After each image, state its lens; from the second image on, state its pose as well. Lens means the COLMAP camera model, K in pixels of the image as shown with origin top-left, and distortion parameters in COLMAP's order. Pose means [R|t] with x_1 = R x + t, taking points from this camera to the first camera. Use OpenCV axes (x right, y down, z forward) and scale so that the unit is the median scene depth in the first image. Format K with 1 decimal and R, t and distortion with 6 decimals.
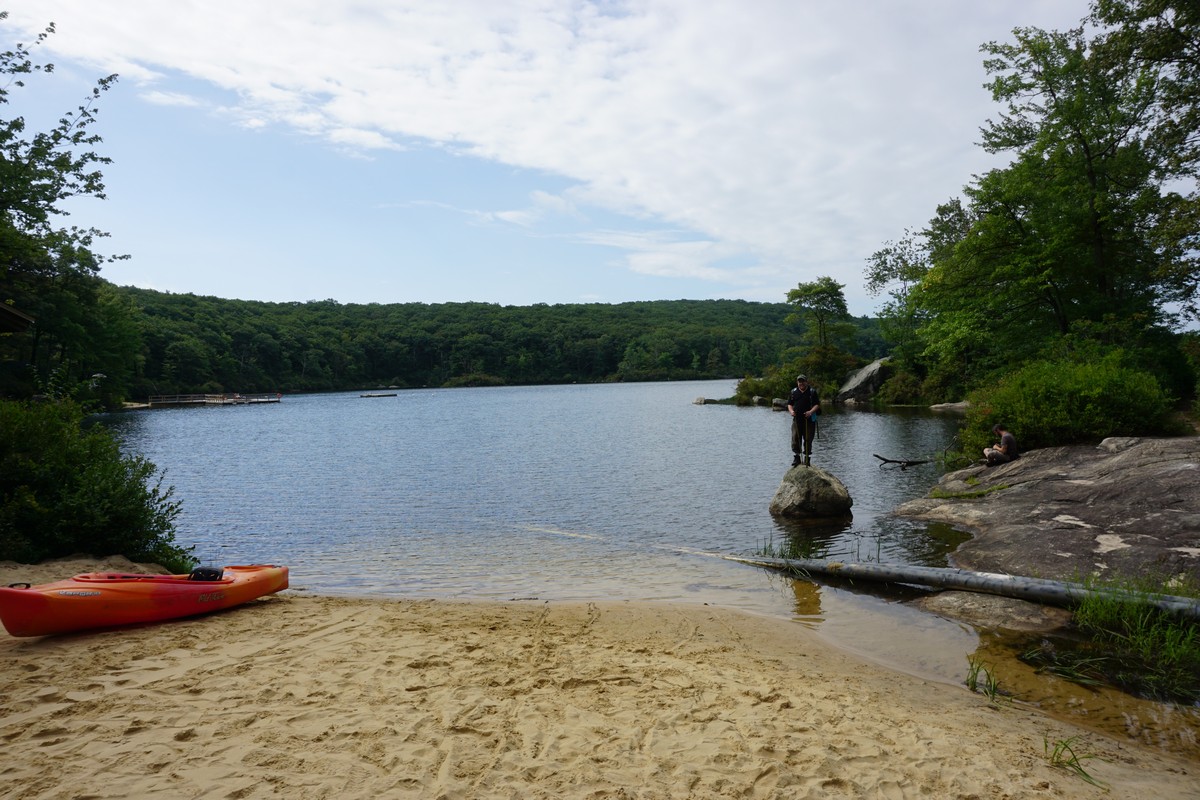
lens RADIAL K [[792.6, 0, 586.9], [0, 792.6, 392.6], [0, 0, 1]] dist [-0.049564, 0.023406]
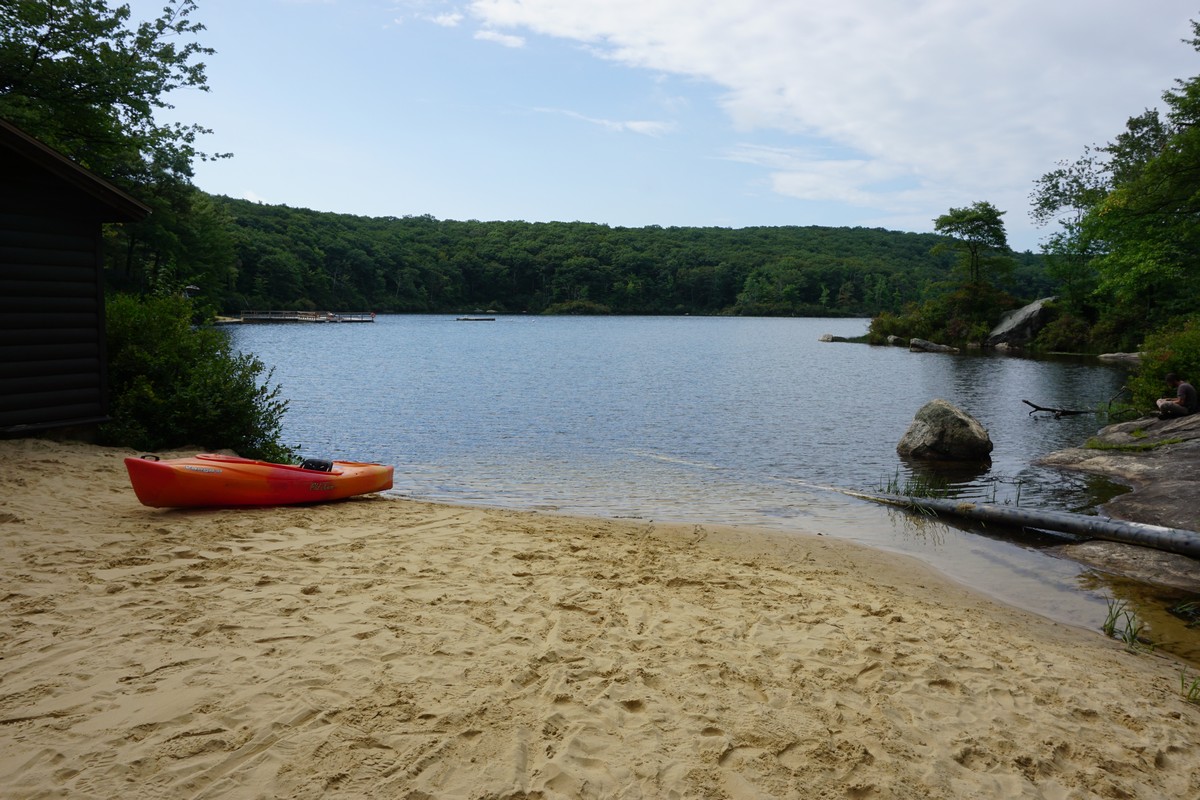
lens RADIAL K [[866.5, 0, 594.5], [0, 866.5, 389.6], [0, 0, 1]] dist [-0.038930, 0.041842]
pose [[0.991866, 0.048862, -0.117531, -0.000415], [-0.039907, 0.996203, 0.077375, 0.003348], [0.120865, -0.072055, 0.990050, -0.005190]]
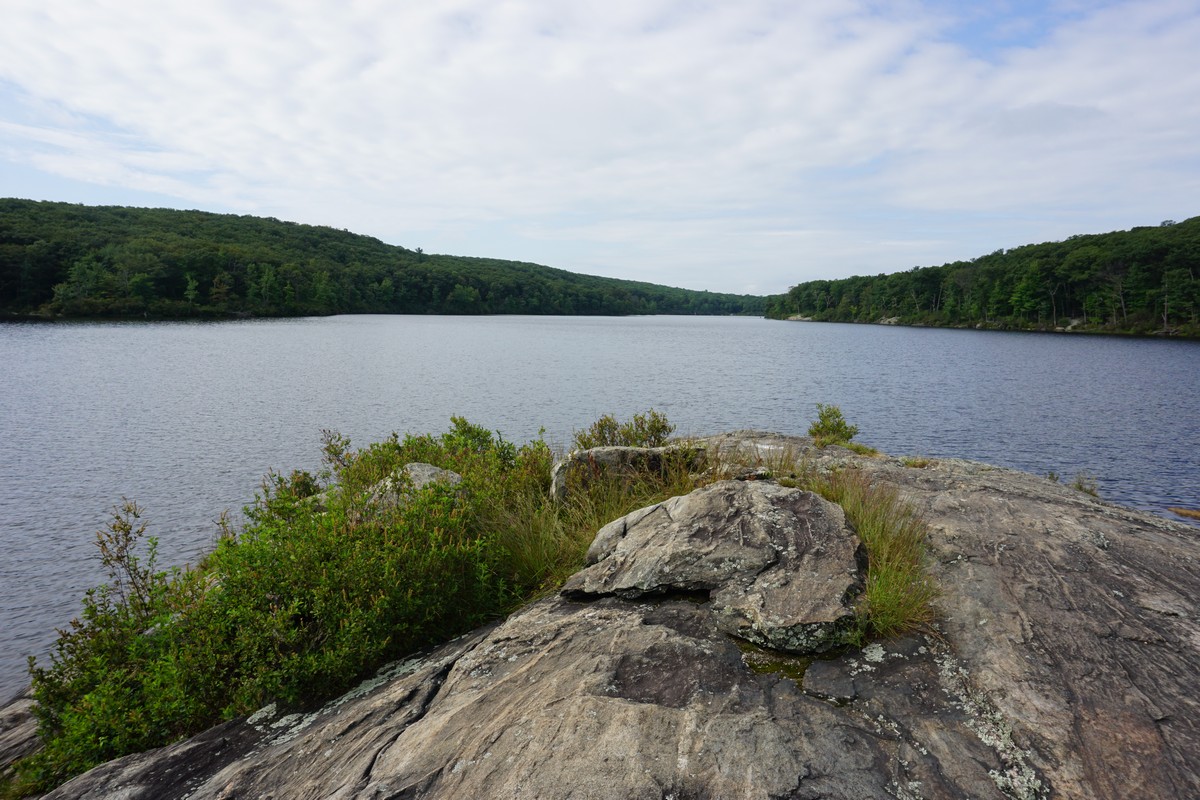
lens RADIAL K [[792.6, 0, 586.9], [0, 792.6, 392.6], [0, 0, 1]] dist [-0.049564, 0.023406]
pose [[0.845518, -0.014288, 0.533756, 0.304208], [-0.028542, 0.997003, 0.071902, -0.043502], [-0.533184, -0.076029, 0.842576, 1.181378]]
